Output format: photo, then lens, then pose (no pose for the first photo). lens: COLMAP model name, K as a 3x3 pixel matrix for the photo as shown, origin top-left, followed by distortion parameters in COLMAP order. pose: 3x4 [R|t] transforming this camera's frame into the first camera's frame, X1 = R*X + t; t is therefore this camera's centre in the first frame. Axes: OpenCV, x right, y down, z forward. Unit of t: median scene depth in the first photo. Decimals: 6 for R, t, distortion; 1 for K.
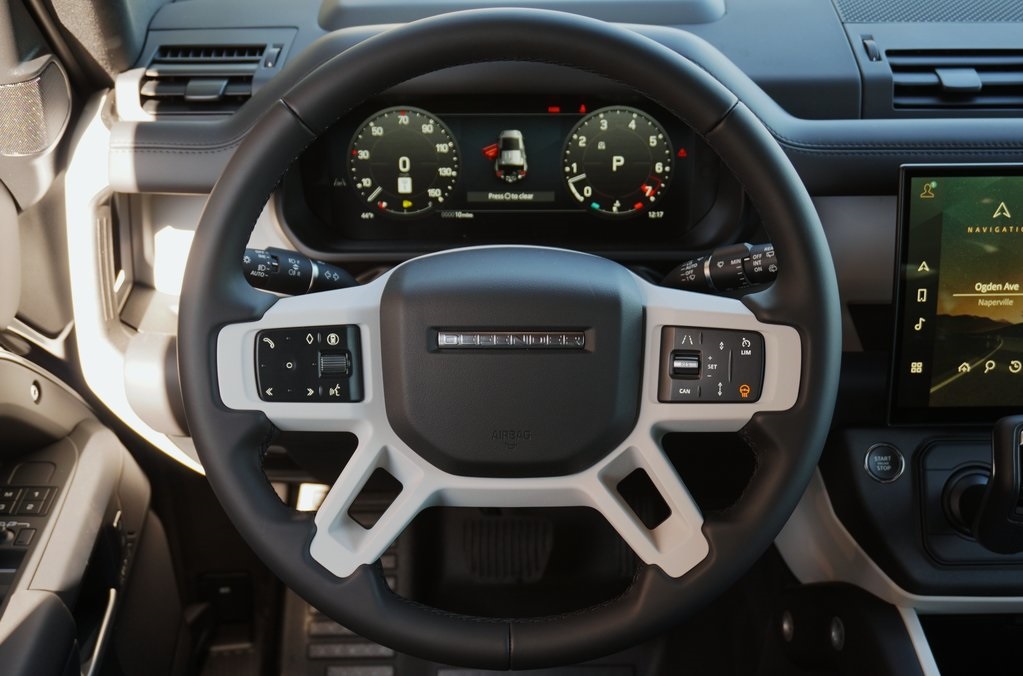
lens RADIAL K [[1195.2, 0, 526.5], [0, 1195.2, 360.4], [0, 0, 1]] dist [0.004249, 0.000000]
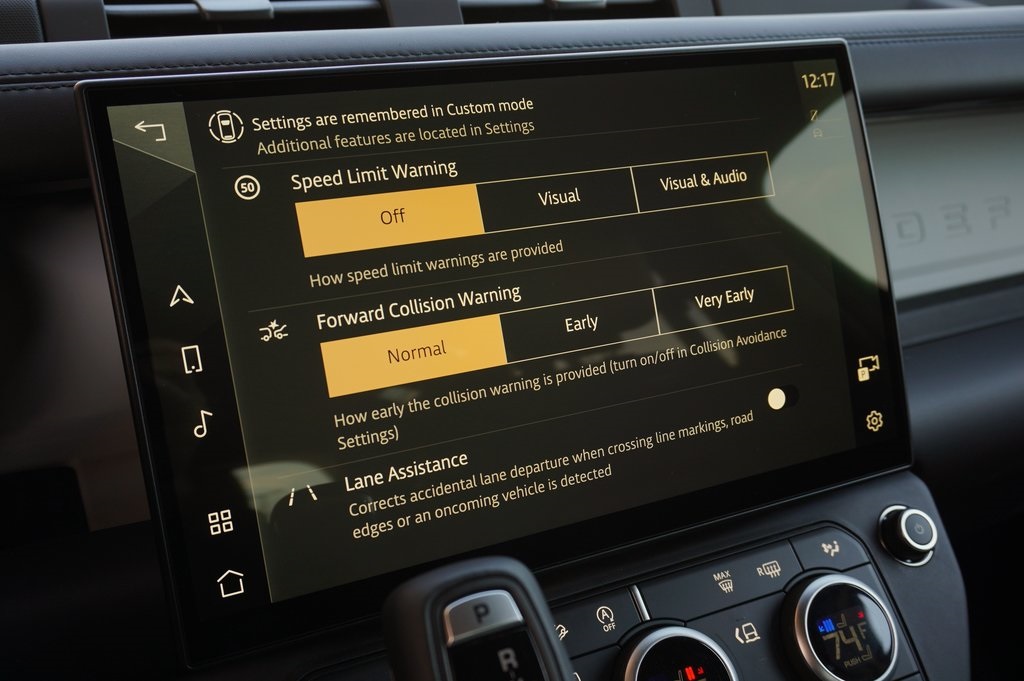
lens RADIAL K [[1010.9, 0, 510.1], [0, 1010.9, 350.3], [0, 0, 1]] dist [0.003165, 0.000000]
pose [[0.909603, -0.158272, 0.384152, 0.291102], [0.242666, 0.952885, -0.181997, 0.039885], [-0.337248, 0.258765, 0.905154, 0.609593]]
